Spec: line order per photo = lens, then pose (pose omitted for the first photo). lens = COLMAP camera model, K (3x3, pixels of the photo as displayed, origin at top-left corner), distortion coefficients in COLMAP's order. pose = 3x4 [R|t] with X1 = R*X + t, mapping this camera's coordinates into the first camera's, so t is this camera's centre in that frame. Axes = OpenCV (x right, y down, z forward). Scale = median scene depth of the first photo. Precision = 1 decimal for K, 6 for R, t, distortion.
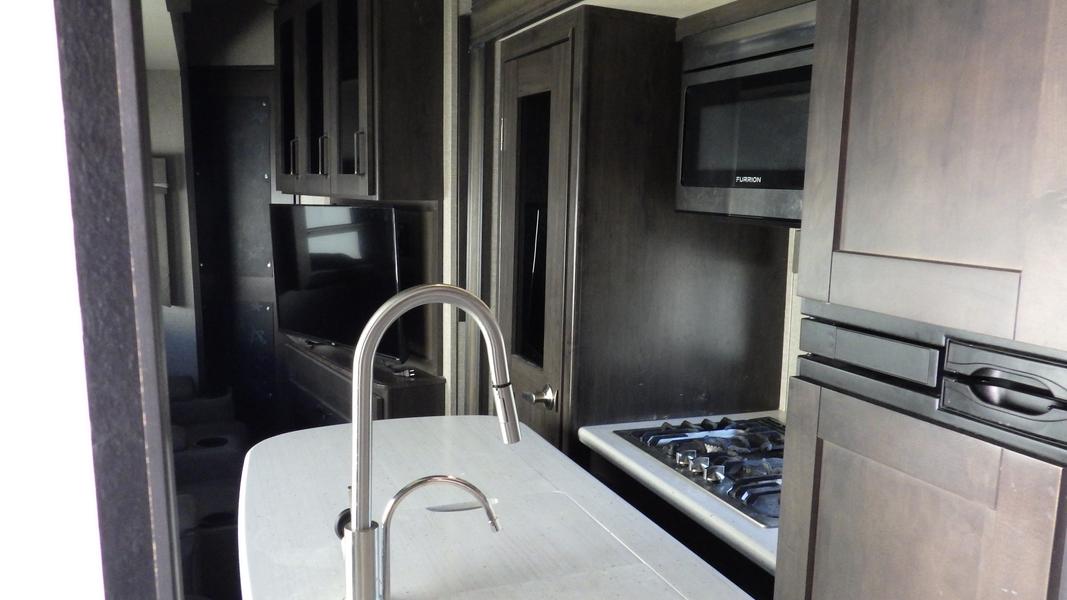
lens RADIAL K [[871.4, 0, 534.8], [0, 871.4, 318.6], [0, 0, 1]] dist [0.000579, -0.000189]
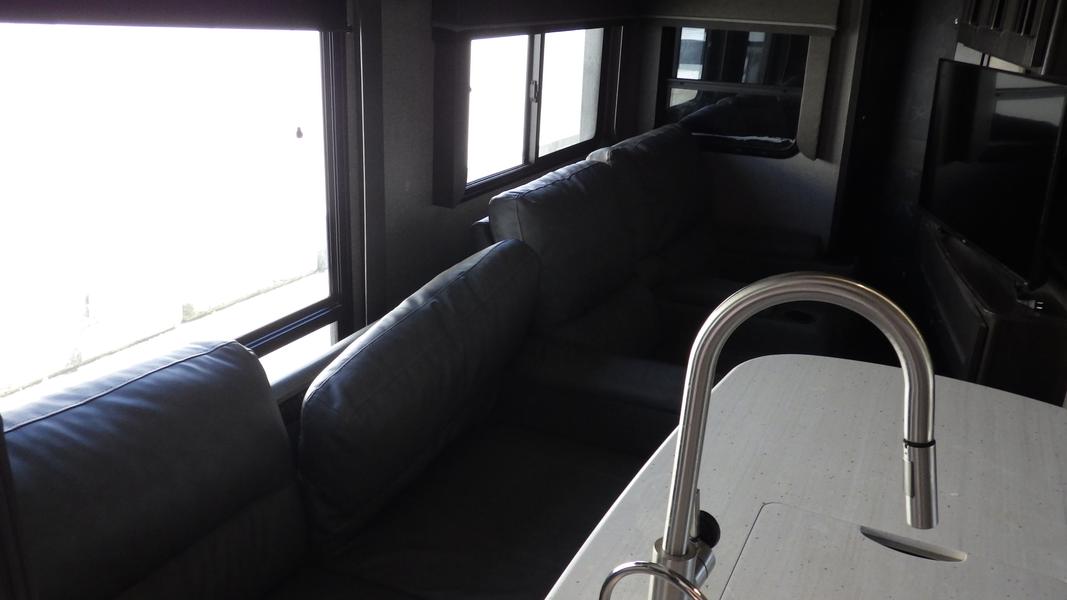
lens RADIAL K [[871.4, 0, 534.8], [0, 871.4, 318.6], [0, 0, 1]] dist [0.000579, -0.000189]
pose [[0.682751, 0.278355, -0.675552, 0.066140], [-0.138906, 0.957175, 0.254009, -0.051155], [0.717326, -0.079587, 0.692177, 0.123228]]
